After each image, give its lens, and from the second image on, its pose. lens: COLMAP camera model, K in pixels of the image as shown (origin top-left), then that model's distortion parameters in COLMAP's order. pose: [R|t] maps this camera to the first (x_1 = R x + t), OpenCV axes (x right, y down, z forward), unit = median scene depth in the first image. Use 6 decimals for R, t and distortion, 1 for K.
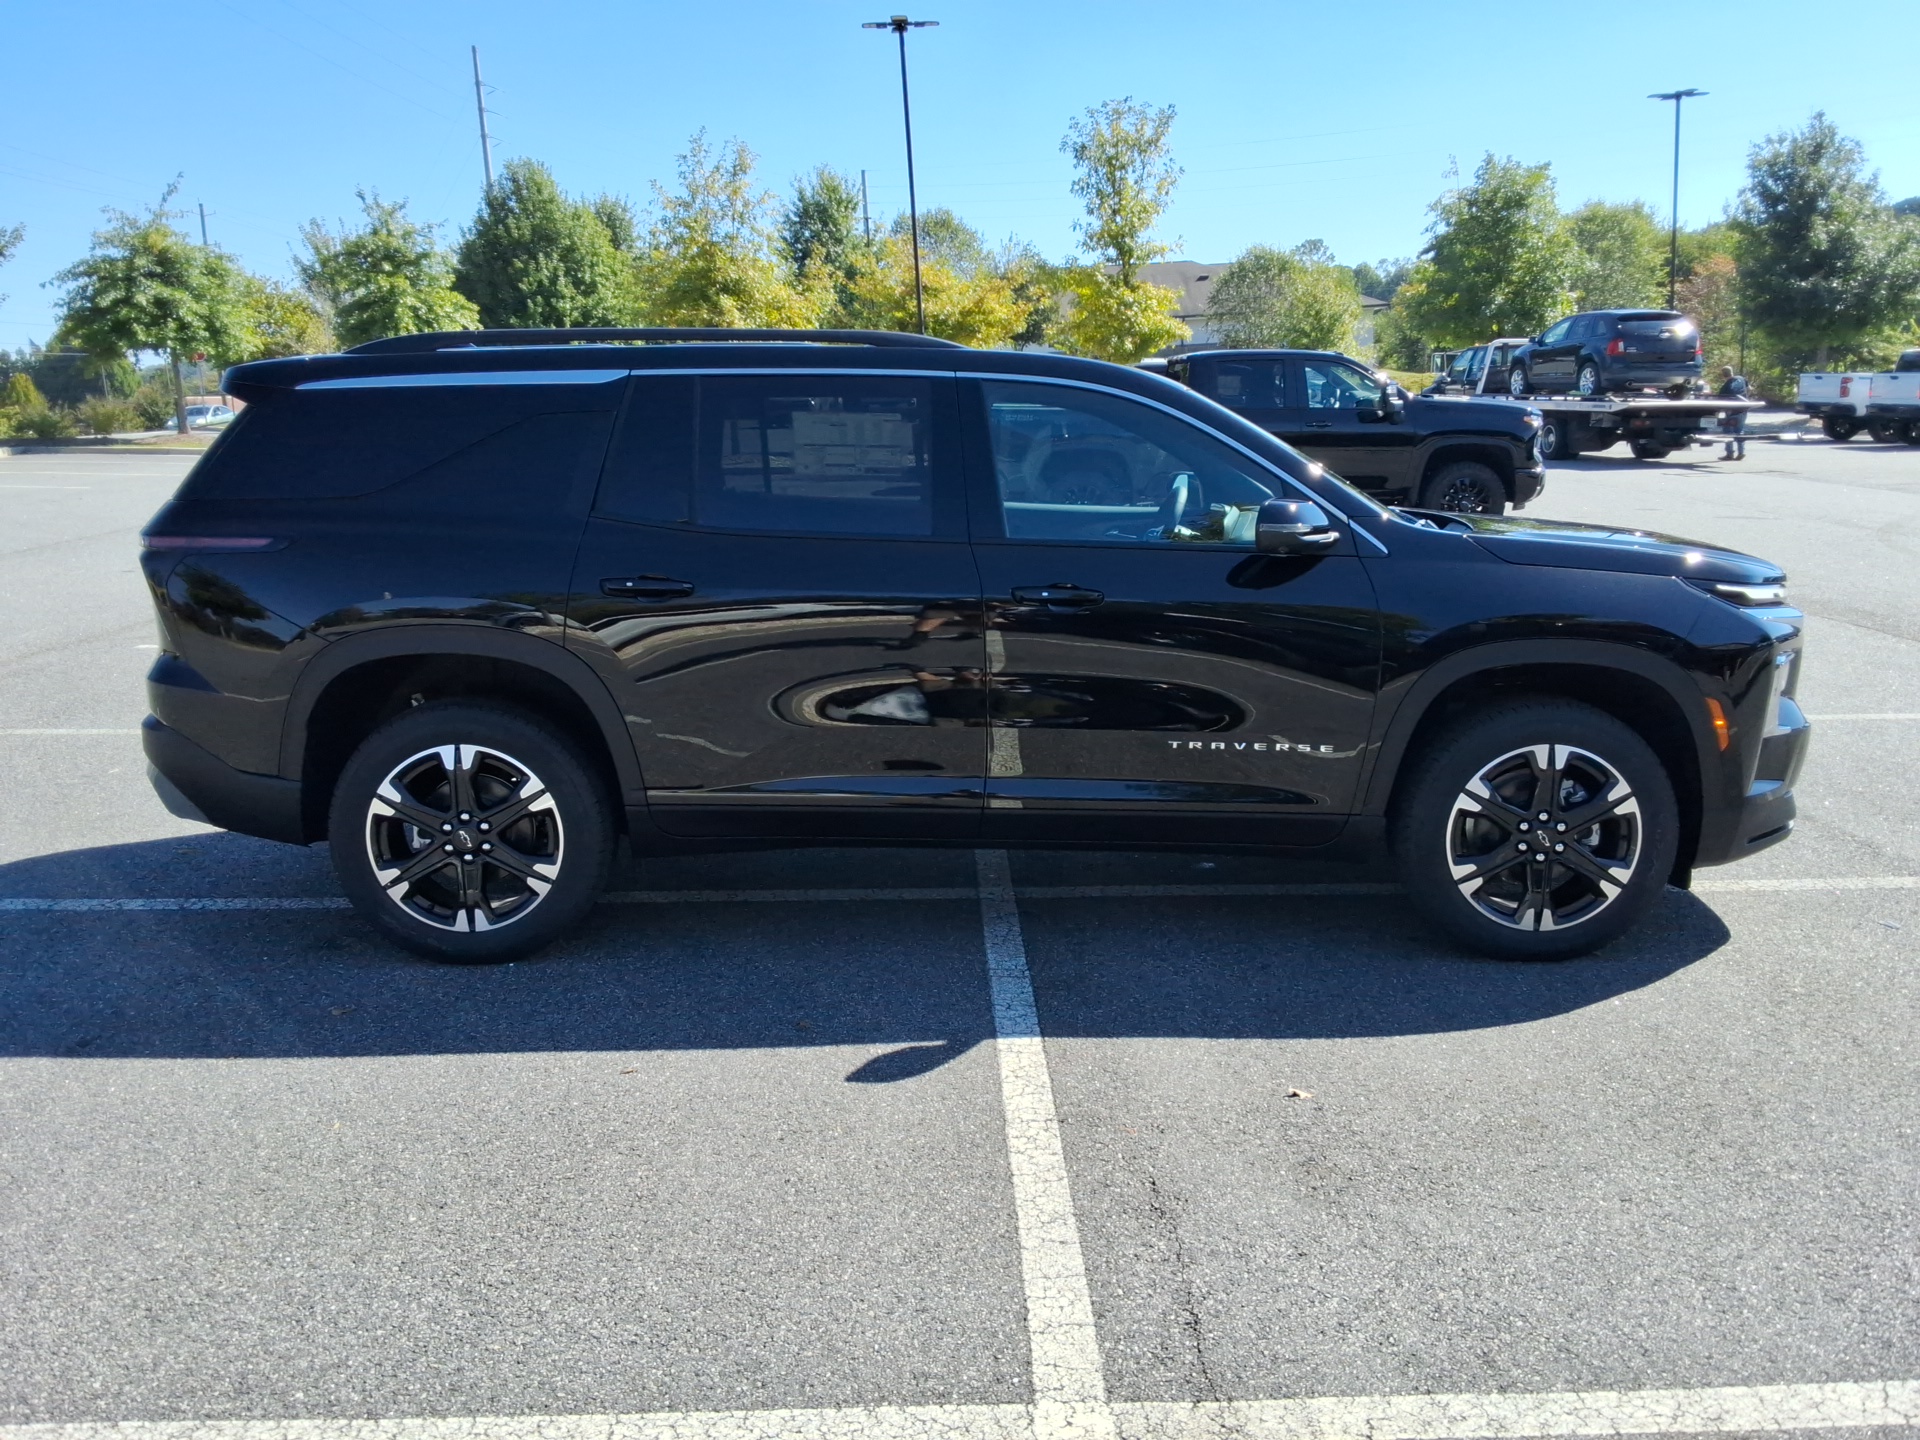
lens RADIAL K [[1558.0, 0, 969.5], [0, 1558.0, 722.2], [0, 0, 1]] dist [0.099302, -0.146546]
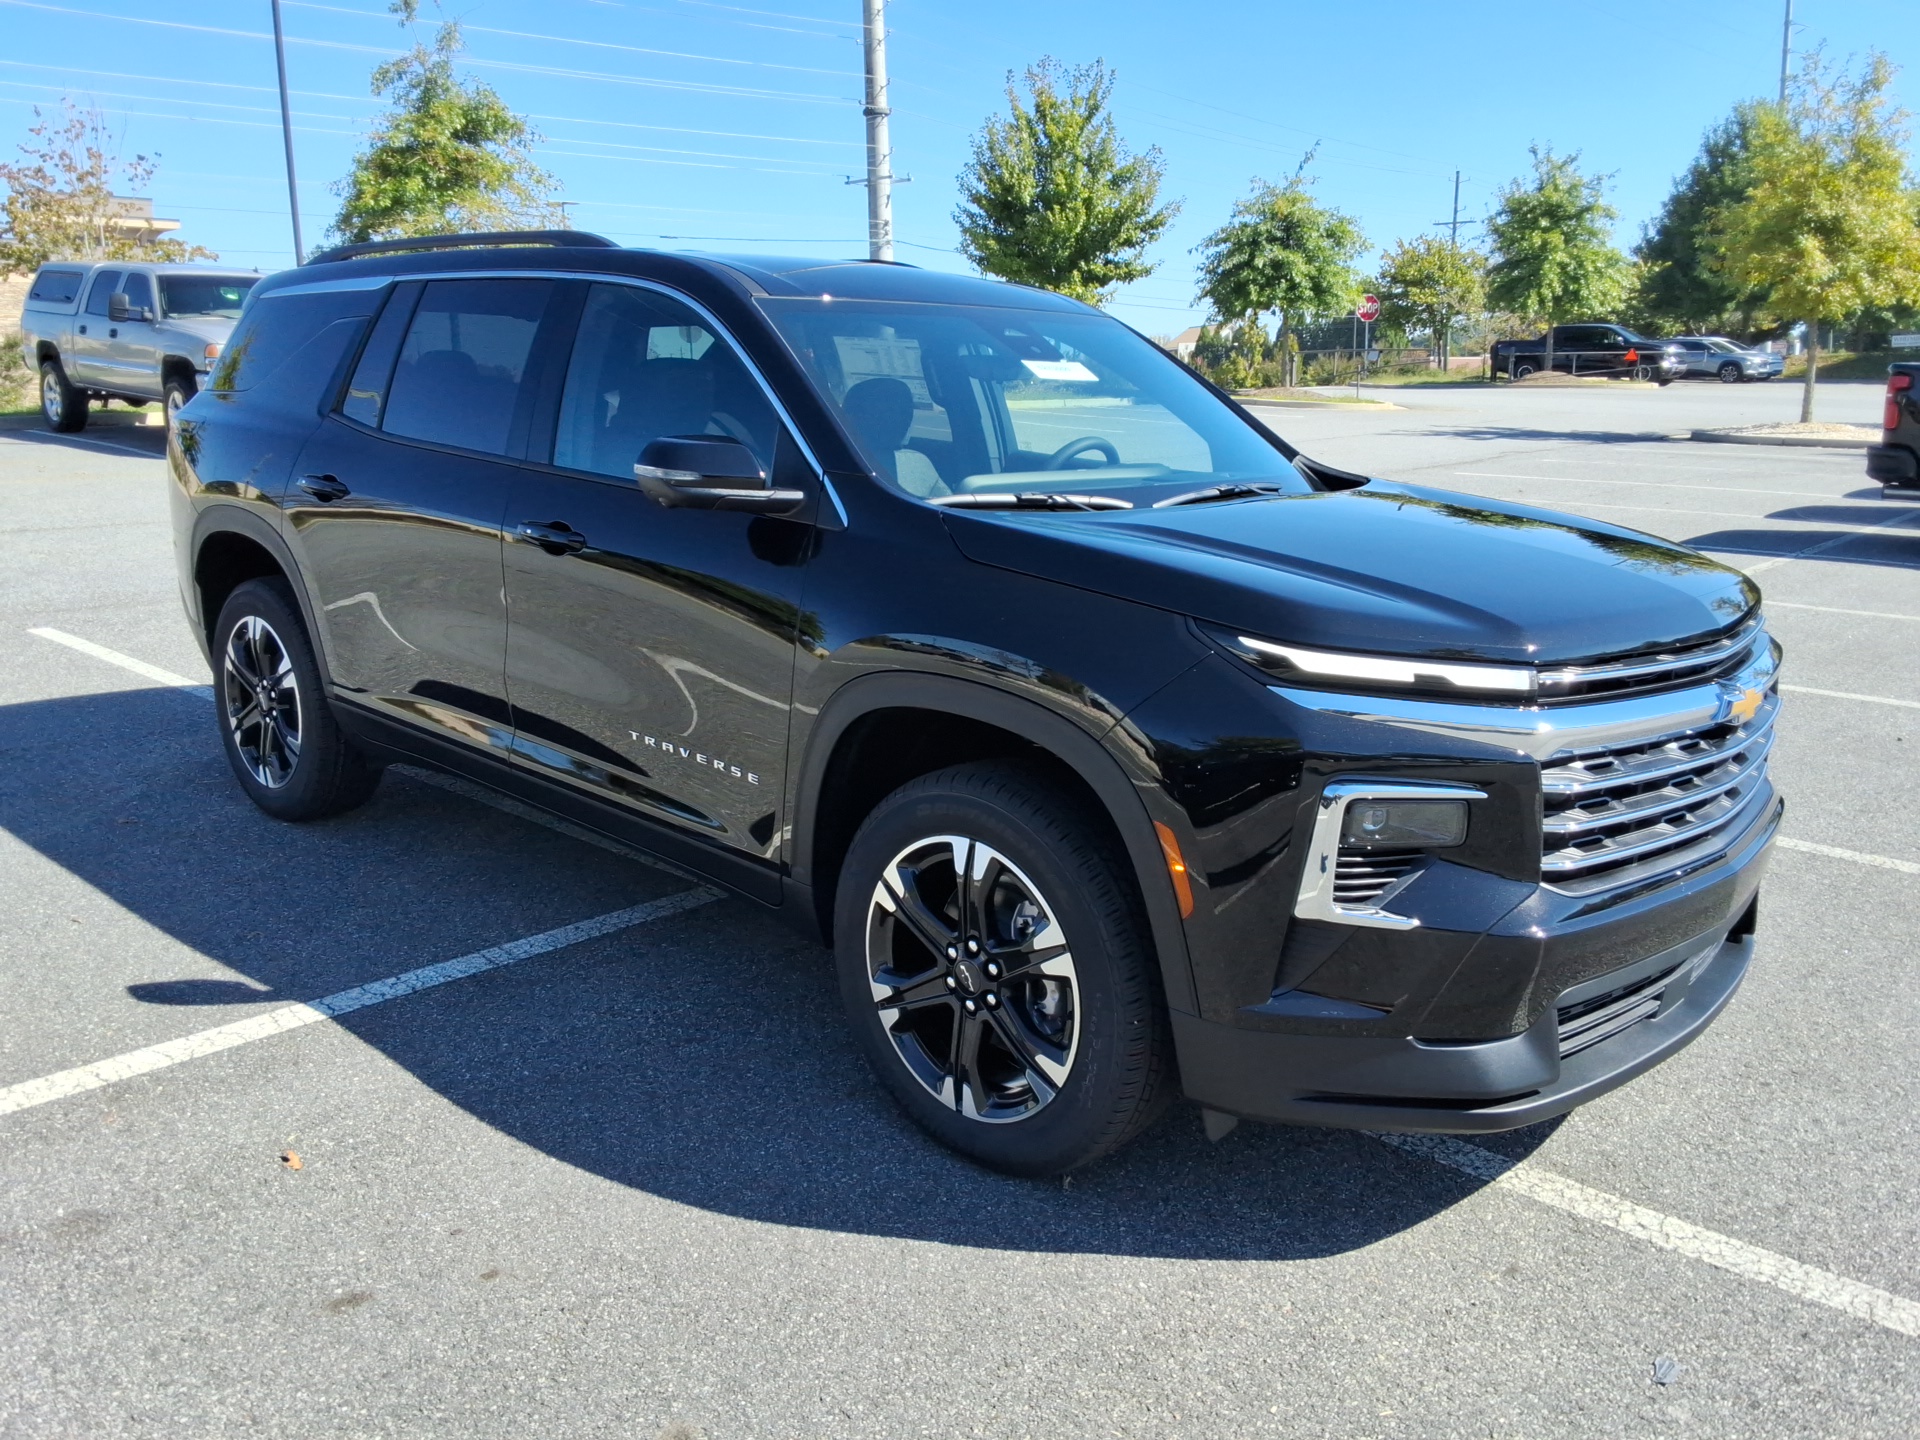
lens RADIAL K [[1558.0, 0, 969.9], [0, 1558.0, 712.7], [0, 0, 1]] dist [0.099302, -0.146546]
pose [[0.726999, 0.171292, -0.664929, 0.107297], [-0.160553, 0.983946, 0.077933, -0.011939], [0.667604, 0.050099, 0.742829, 0.069895]]
